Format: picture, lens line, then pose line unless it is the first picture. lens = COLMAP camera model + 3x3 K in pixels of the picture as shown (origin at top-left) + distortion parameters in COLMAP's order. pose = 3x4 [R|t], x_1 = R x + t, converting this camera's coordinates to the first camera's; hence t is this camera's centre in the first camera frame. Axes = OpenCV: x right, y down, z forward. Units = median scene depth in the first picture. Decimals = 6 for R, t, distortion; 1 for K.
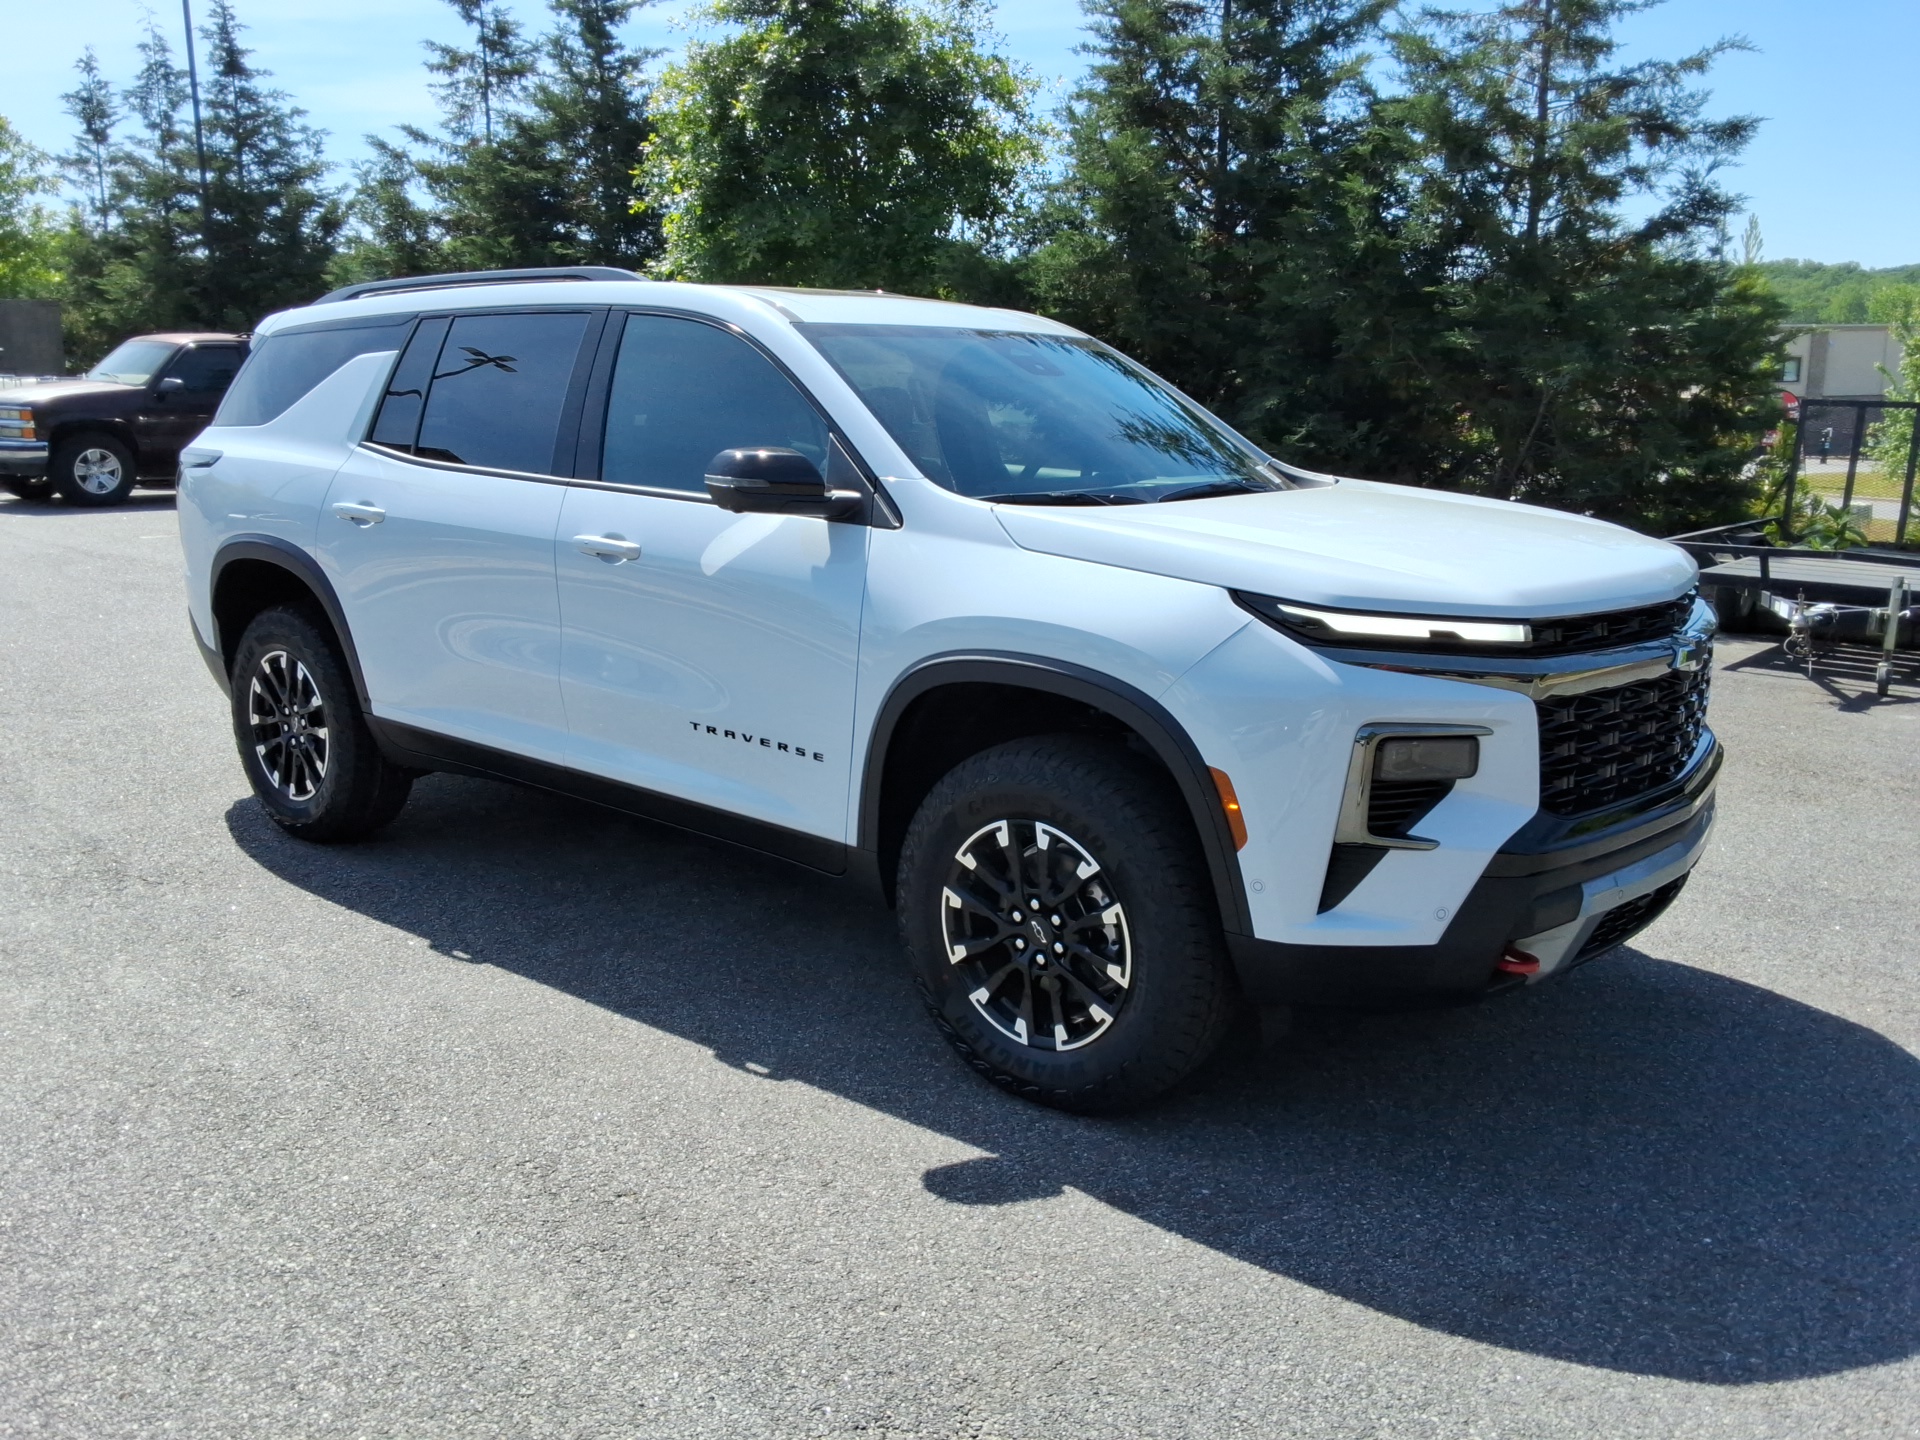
lens RADIAL K [[1542.6, 0, 950.6], [0, 1542.6, 710.4], [0, 0, 1]] dist [0.098695, -0.141375]
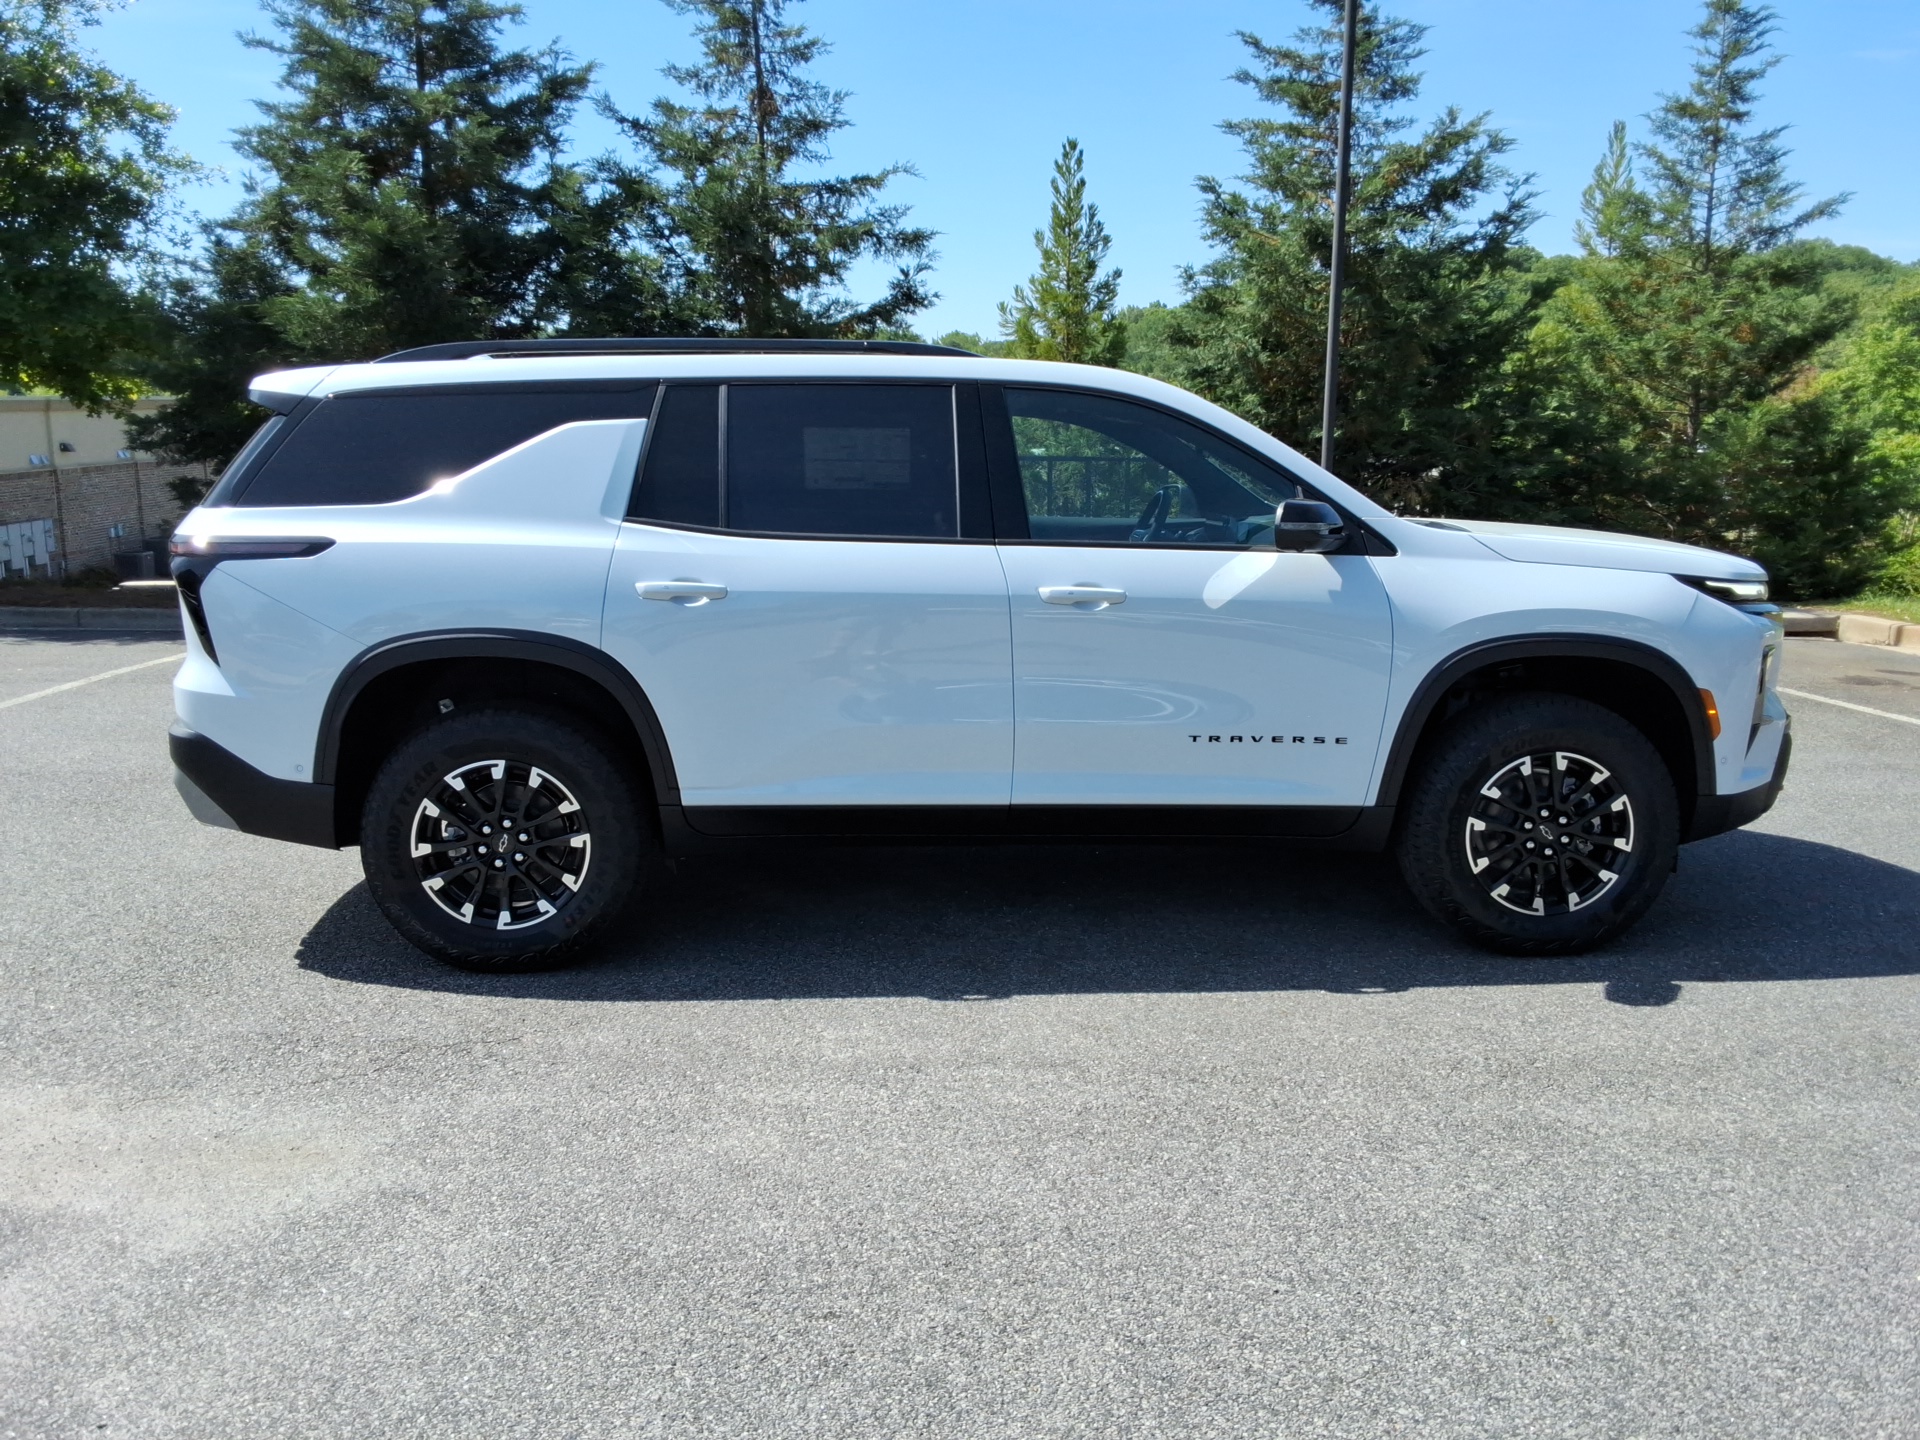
lens RADIAL K [[1542.6, 0, 971.6], [0, 1542.6, 690.1], [0, 0, 1]] dist [0.098695, -0.141375]
pose [[0.742349, -0.114541, 0.660150, -1.205064], [0.143698, 0.989570, 0.010107, -0.070917], [-0.654422, 0.087359, 0.751066, 0.258089]]
